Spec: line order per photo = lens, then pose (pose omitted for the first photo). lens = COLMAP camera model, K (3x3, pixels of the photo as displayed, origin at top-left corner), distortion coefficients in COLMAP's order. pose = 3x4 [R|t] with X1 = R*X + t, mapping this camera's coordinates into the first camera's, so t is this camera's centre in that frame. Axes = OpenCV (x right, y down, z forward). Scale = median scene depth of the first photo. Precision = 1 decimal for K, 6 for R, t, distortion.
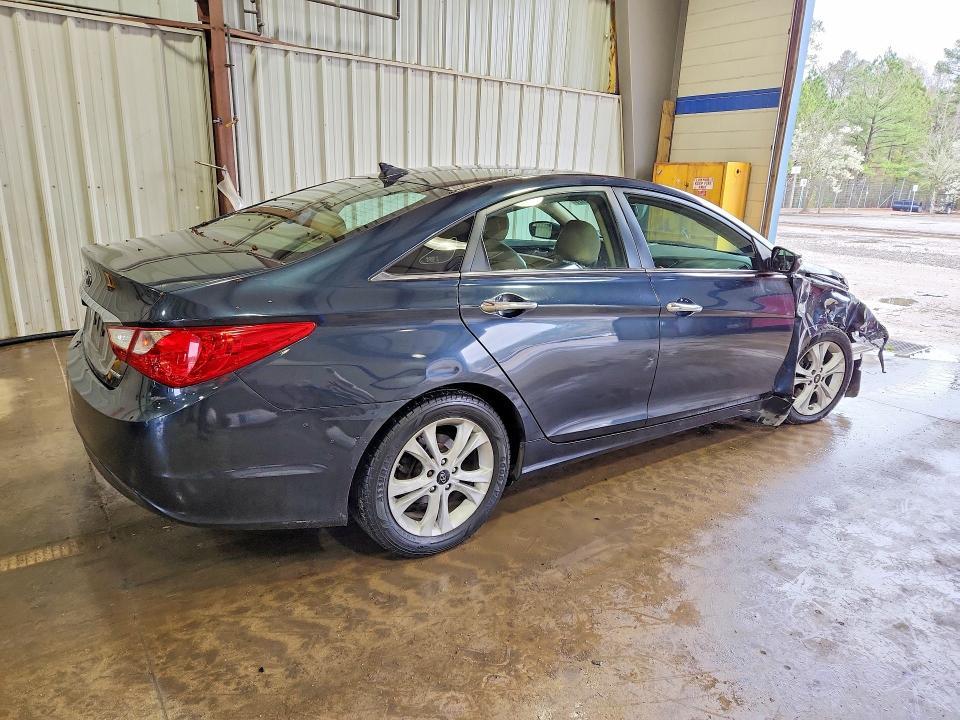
lens RADIAL K [[624.5, 0, 480.0], [0, 624.5, 360.0], [0, 0, 1]] dist [0.002620, -0.000184]
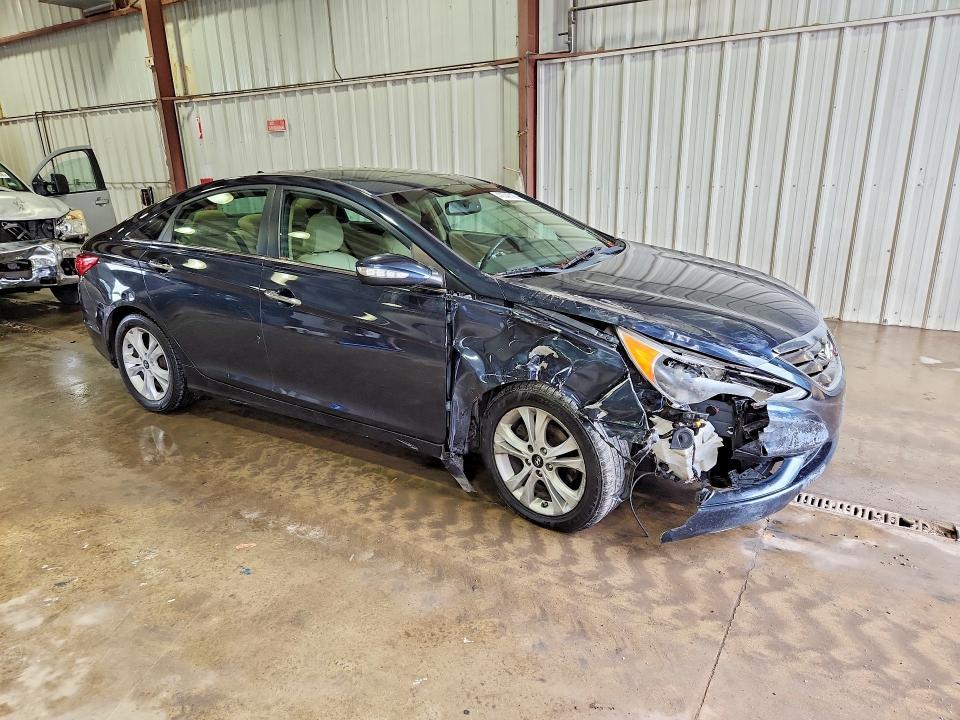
lens RADIAL K [[624.5, 0, 480.0], [0, 624.5, 360.0], [0, 0, 1]] dist [0.002620, -0.000184]
pose [[0.399678, 0.222733, -0.889184, 0.807254], [-0.211989, 0.966193, 0.146737, -0.118511], [0.891806, 0.129850, 0.433383, 0.479186]]
